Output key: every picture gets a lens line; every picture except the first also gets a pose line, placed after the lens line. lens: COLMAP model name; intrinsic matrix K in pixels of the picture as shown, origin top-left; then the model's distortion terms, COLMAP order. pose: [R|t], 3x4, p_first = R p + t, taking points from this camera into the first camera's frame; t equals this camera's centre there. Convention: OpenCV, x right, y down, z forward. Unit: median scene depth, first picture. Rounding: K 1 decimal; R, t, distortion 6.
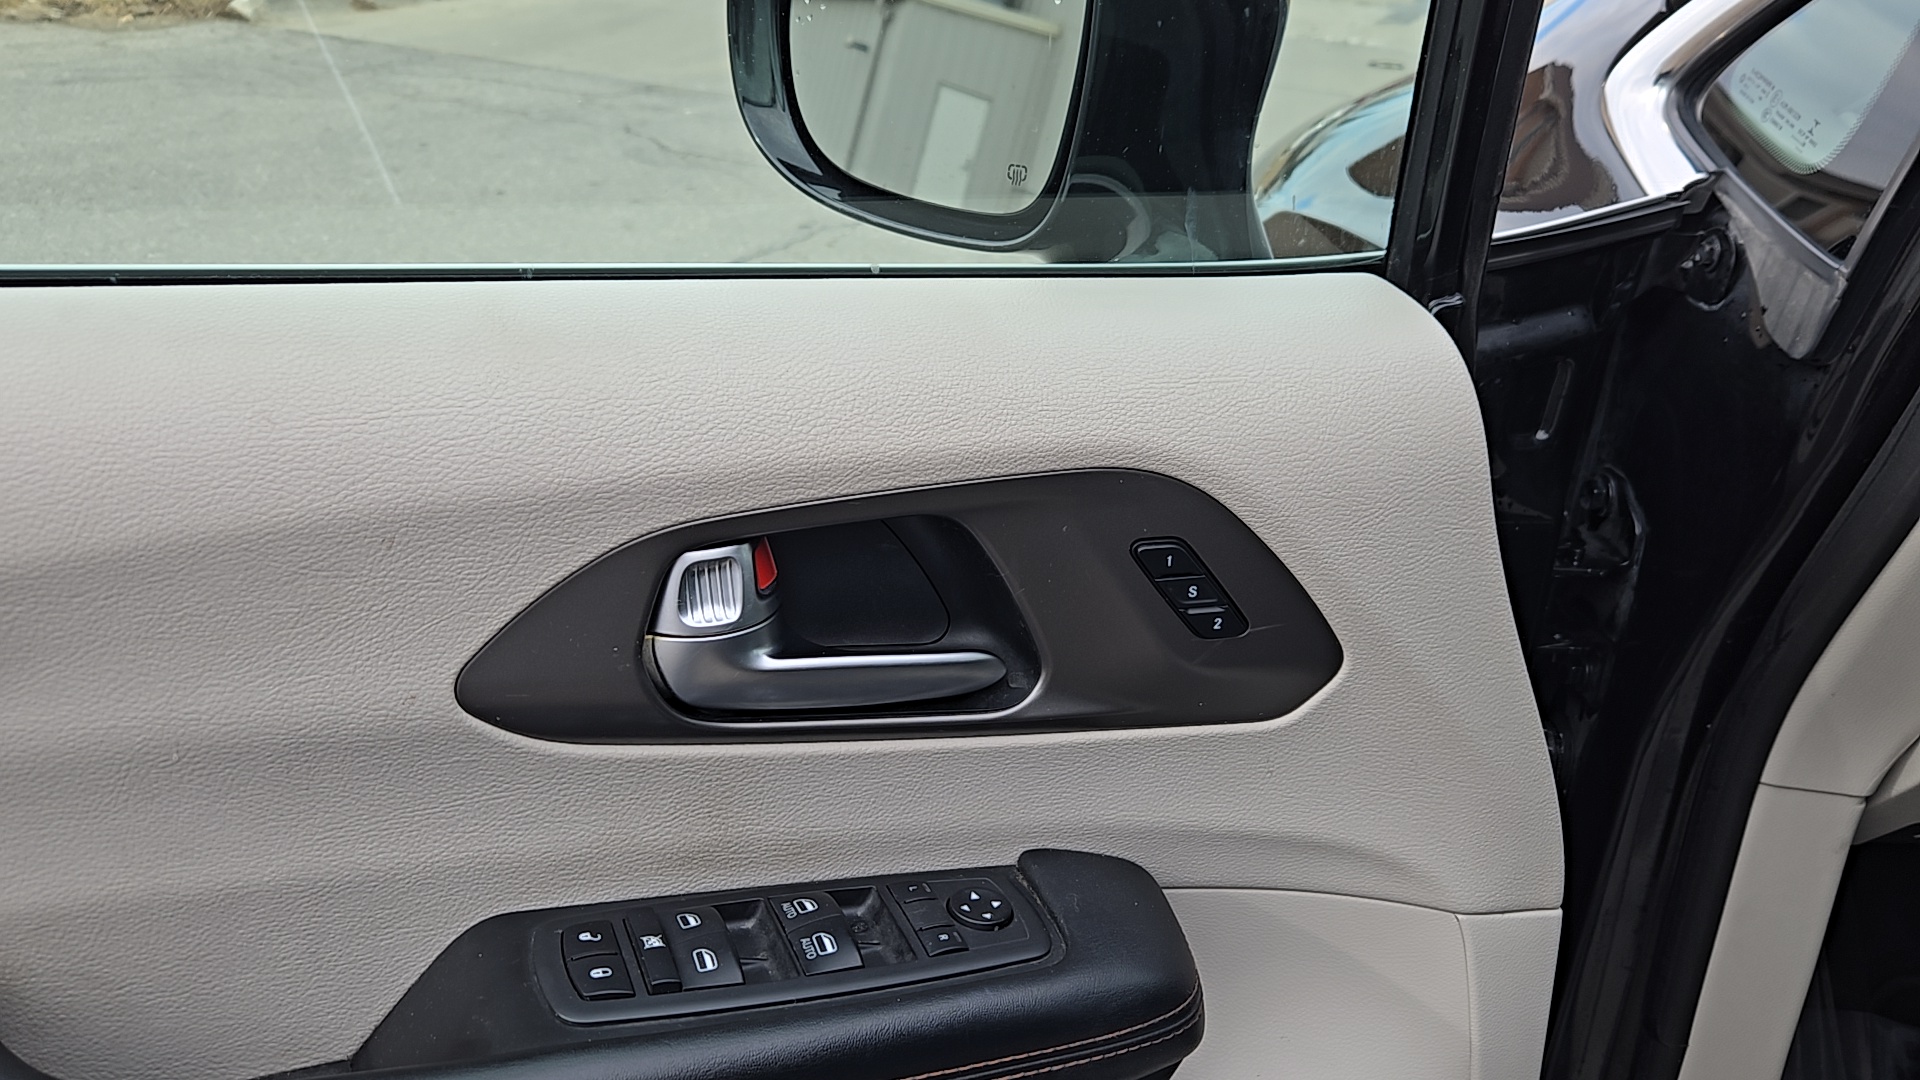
lens RADIAL K [[1601.3, 0, 956.7], [0, 1601.3, 531.6], [0, 0, 1]] dist [0.006377, 0.003780]
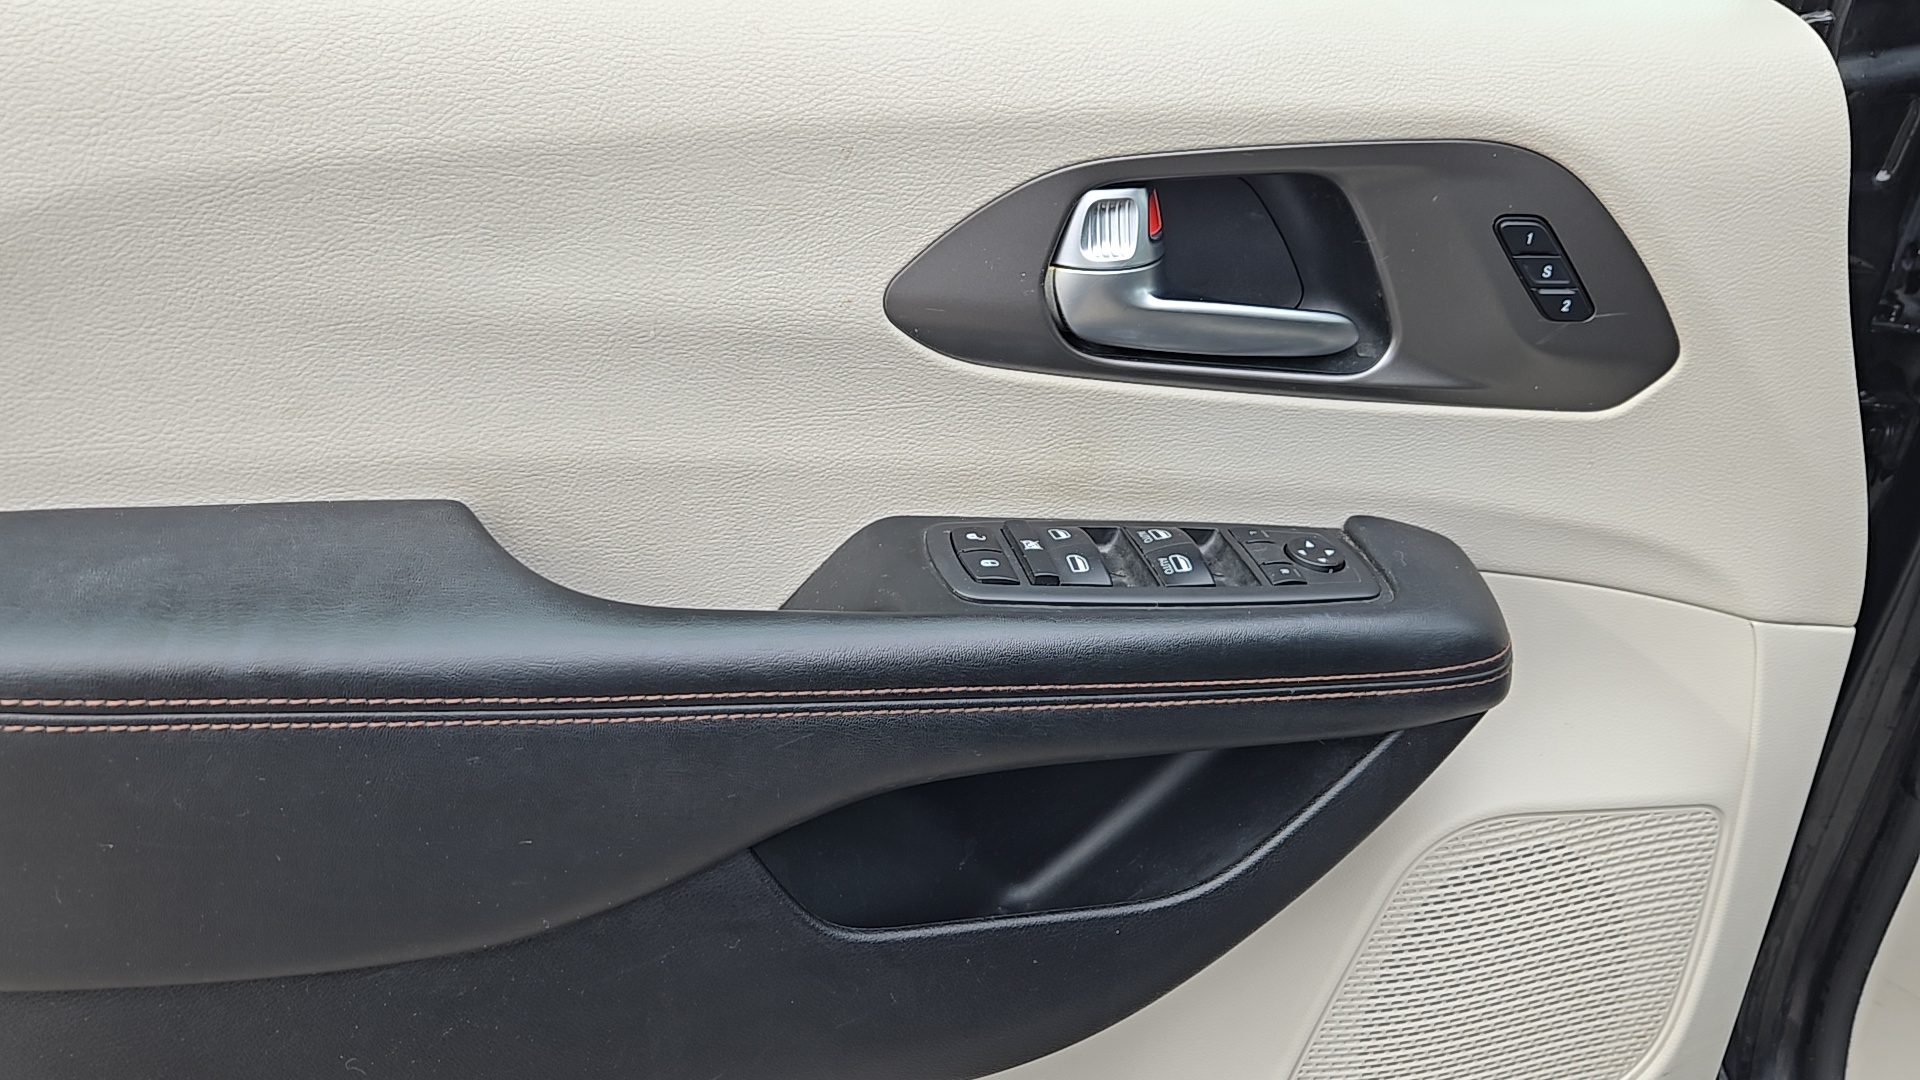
lens RADIAL K [[1608.6, 0, 956.0], [0, 1608.6, 537.1], [0, 0, 1]] dist [0.010766, -0.011171]
pose [[0.991616, 0.075319, -0.104998, -0.122373], [-0.064360, 0.992481, 0.104116, 0.134335], [0.112051, -0.096485, 0.989007, -0.120838]]
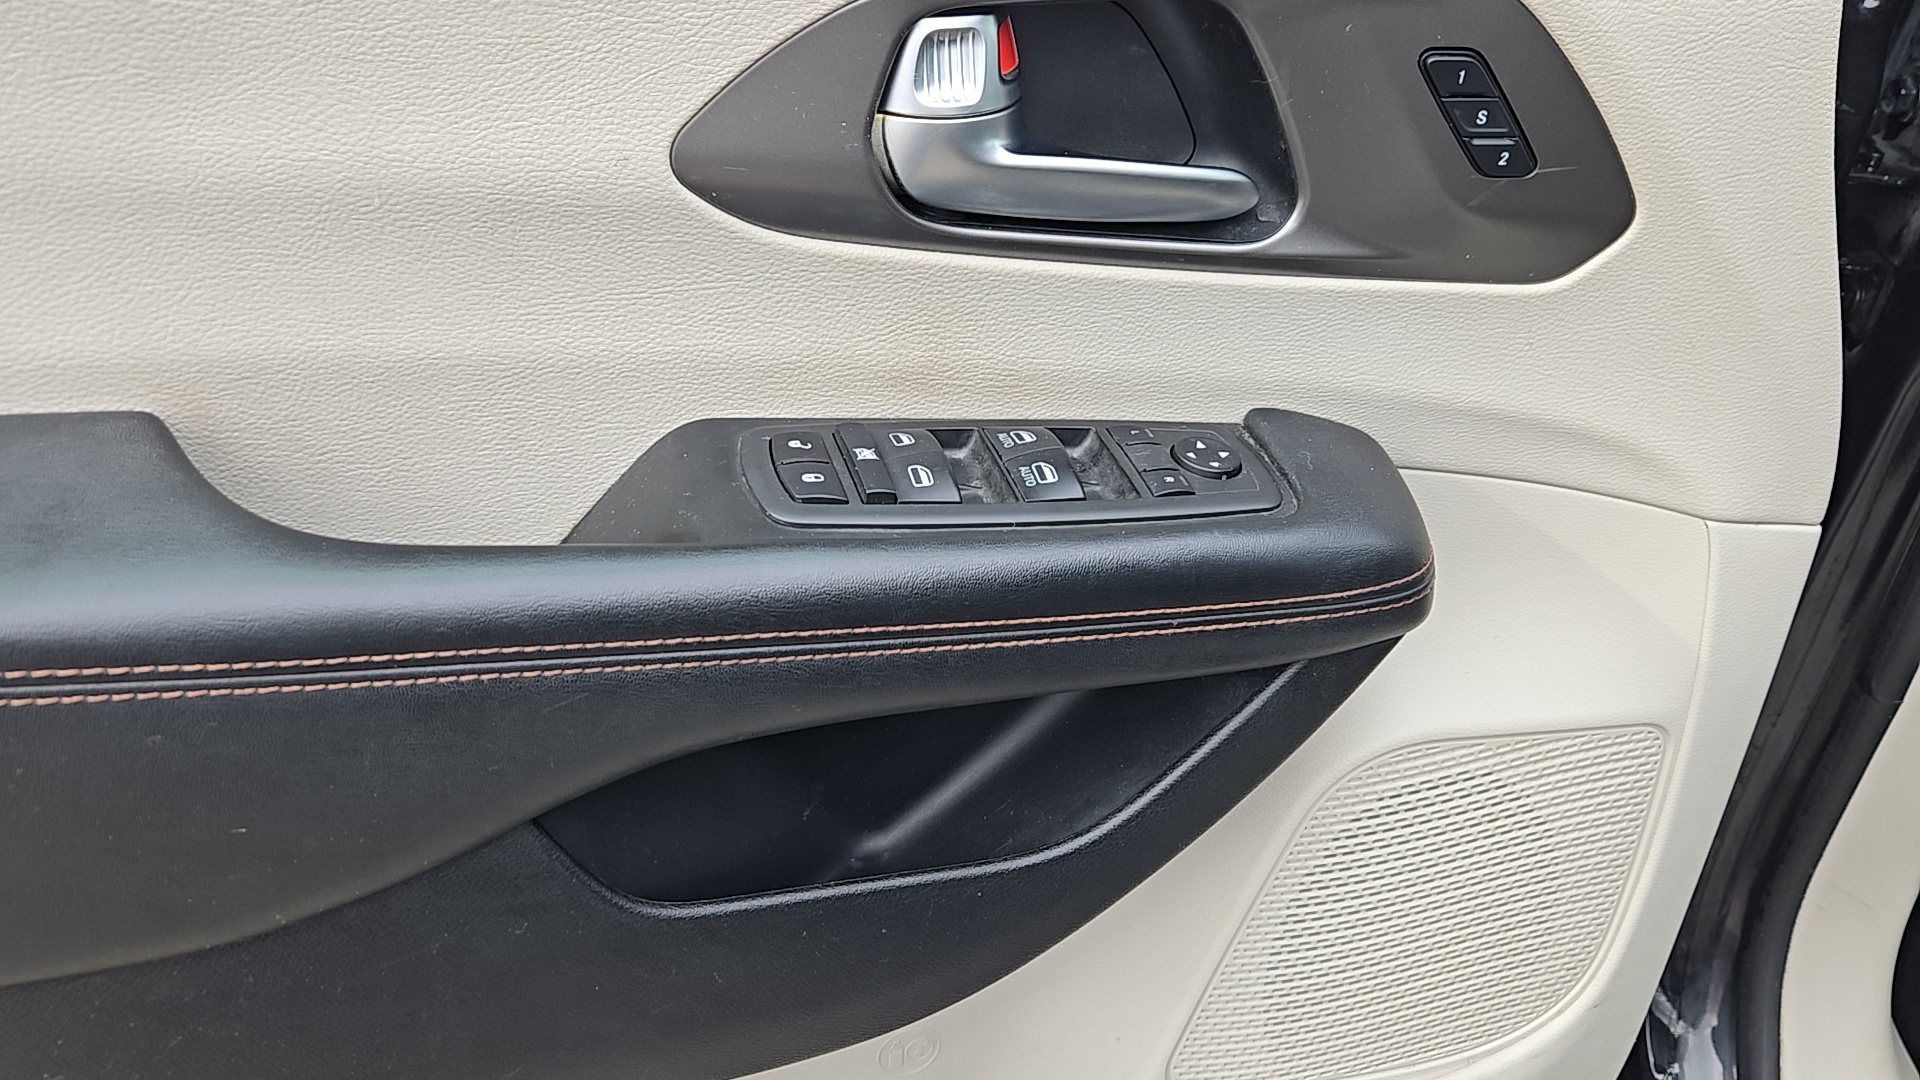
lens RADIAL K [[1601.3, 0, 956.7], [0, 1601.3, 531.6], [0, 0, 1]] dist [0.006377, 0.003780]
pose [[0.995172, 0.071323, -0.067421, -0.068913], [-0.057393, 0.980157, 0.189730, 0.117591], [0.079615, -0.184945, 0.979519, 0.074228]]
